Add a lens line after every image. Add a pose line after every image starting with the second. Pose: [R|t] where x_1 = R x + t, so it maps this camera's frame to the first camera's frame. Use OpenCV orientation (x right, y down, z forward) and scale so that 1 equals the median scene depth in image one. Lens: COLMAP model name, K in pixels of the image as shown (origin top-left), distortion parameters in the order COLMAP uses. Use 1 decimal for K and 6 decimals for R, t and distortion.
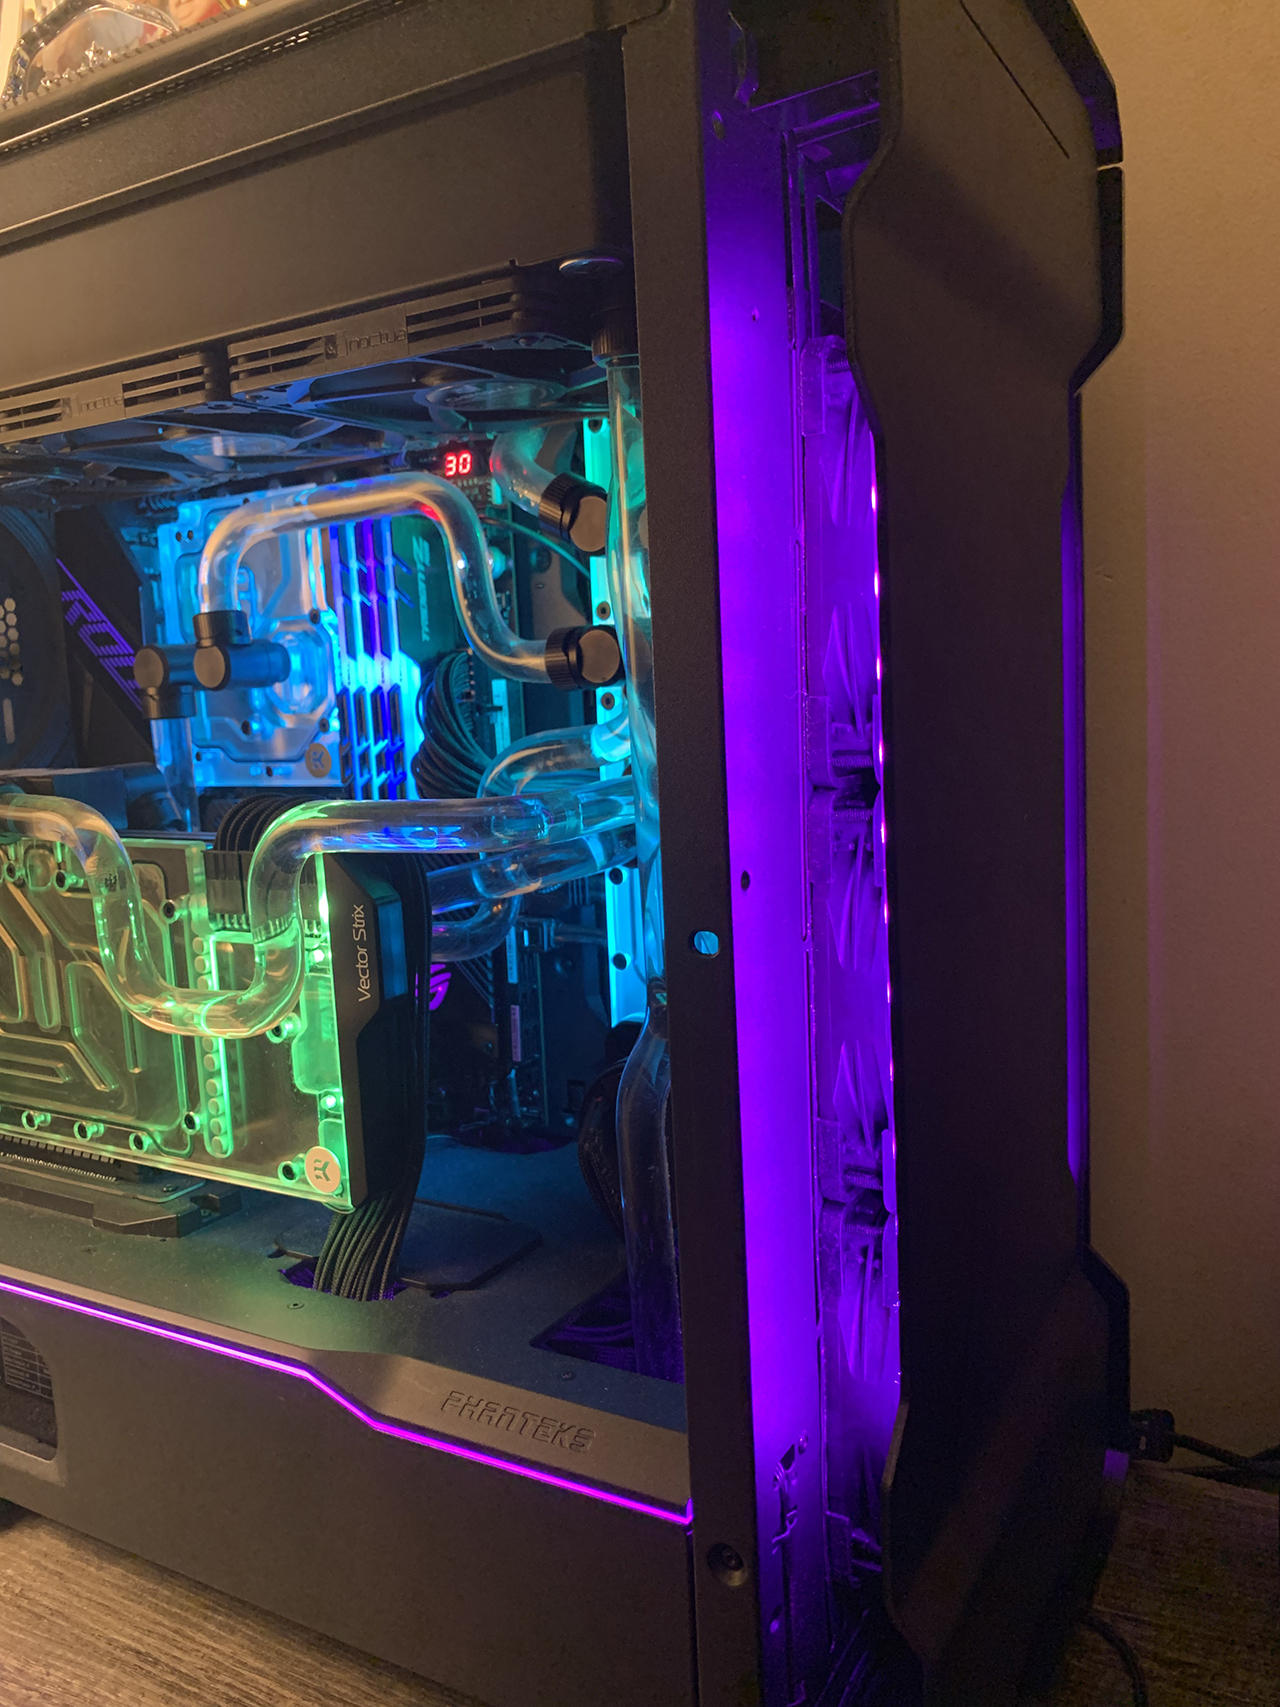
lens RADIAL K [[1243.6, 0, 639.0], [0, 1243.6, 869.6], [0, 0, 1]] dist [0.010495, 0.002912]
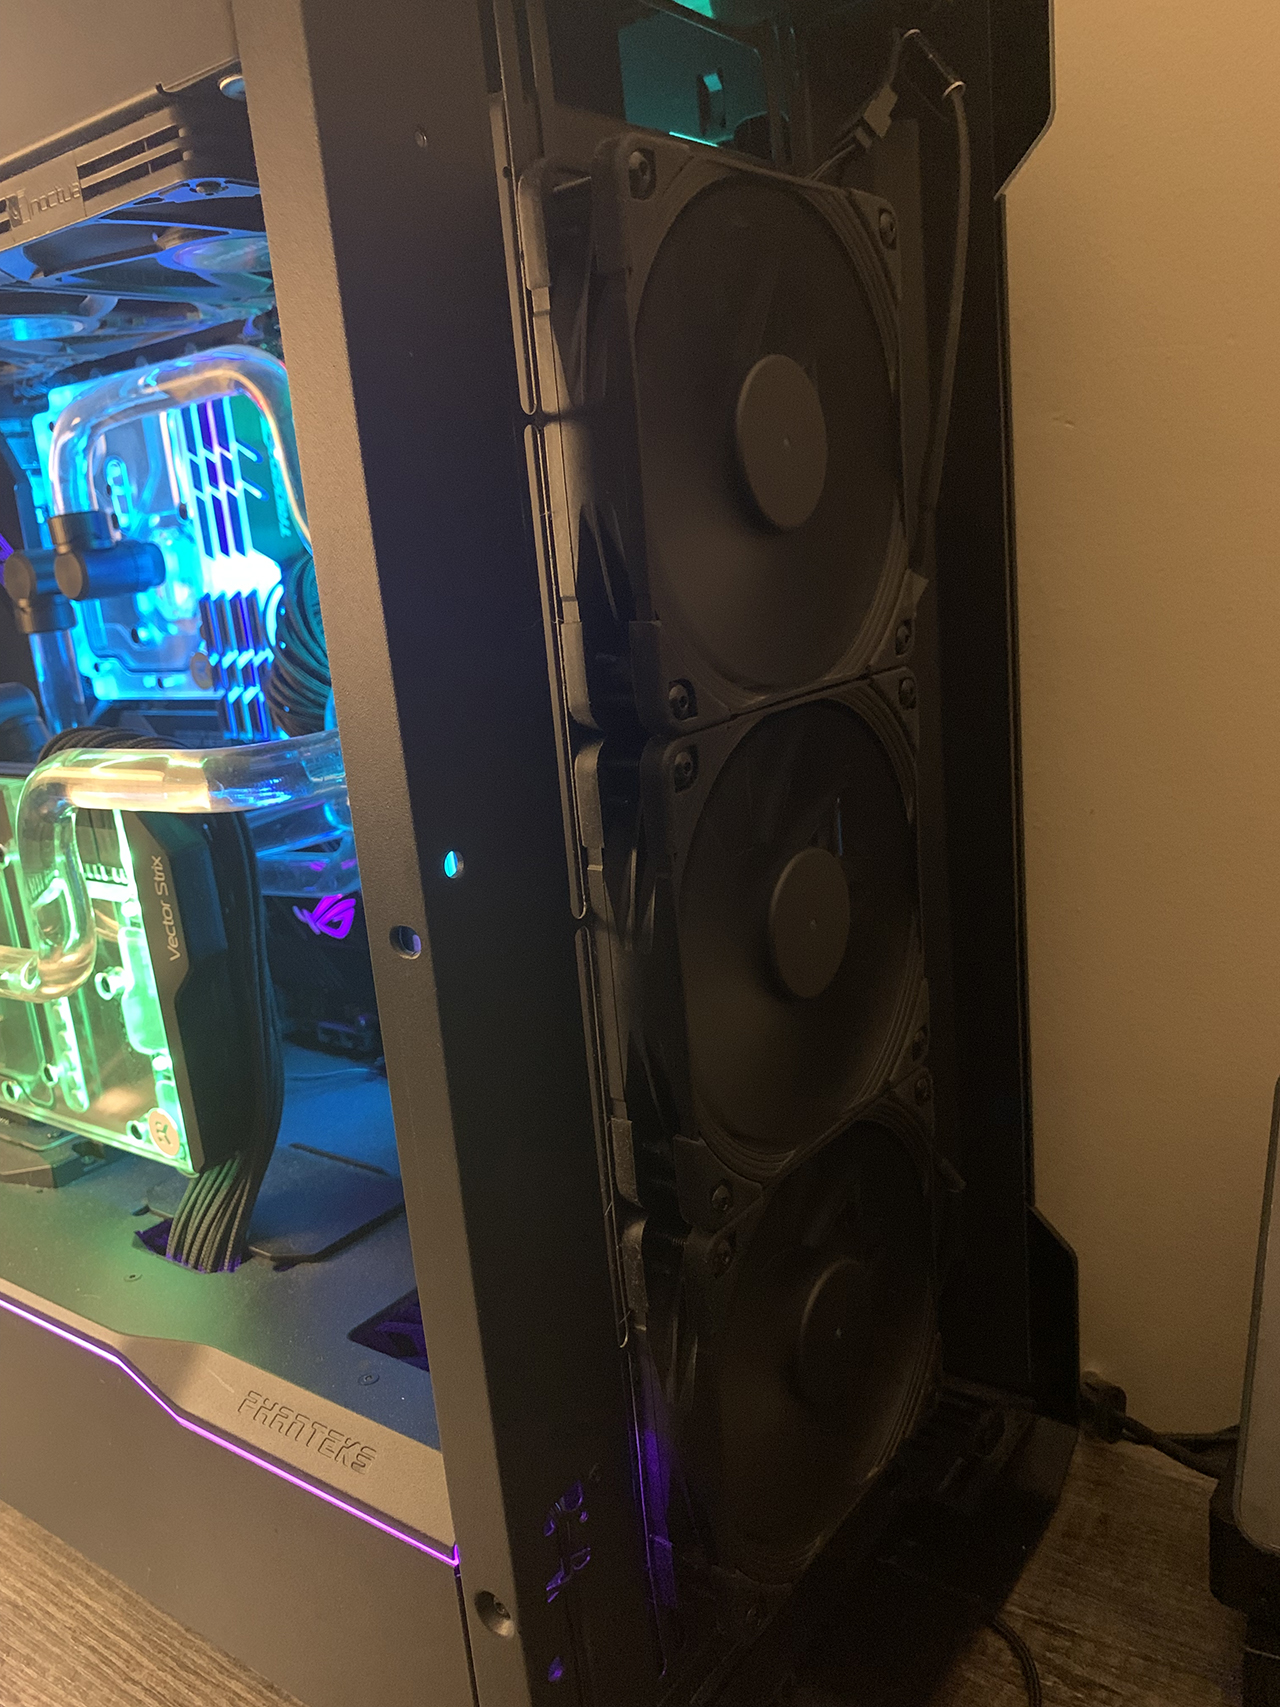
lens RADIAL K [[1254.8, 0, 640.0], [0, 1254.8, 853.5], [0, 0, 1]] dist [0.000340, 0.007812]
pose [[0.993797, -0.018837, -0.109600, 0.204791], [0.030844, 0.993573, 0.108911, -0.056989], [0.106844, -0.111616, 0.987991, 0.132356]]
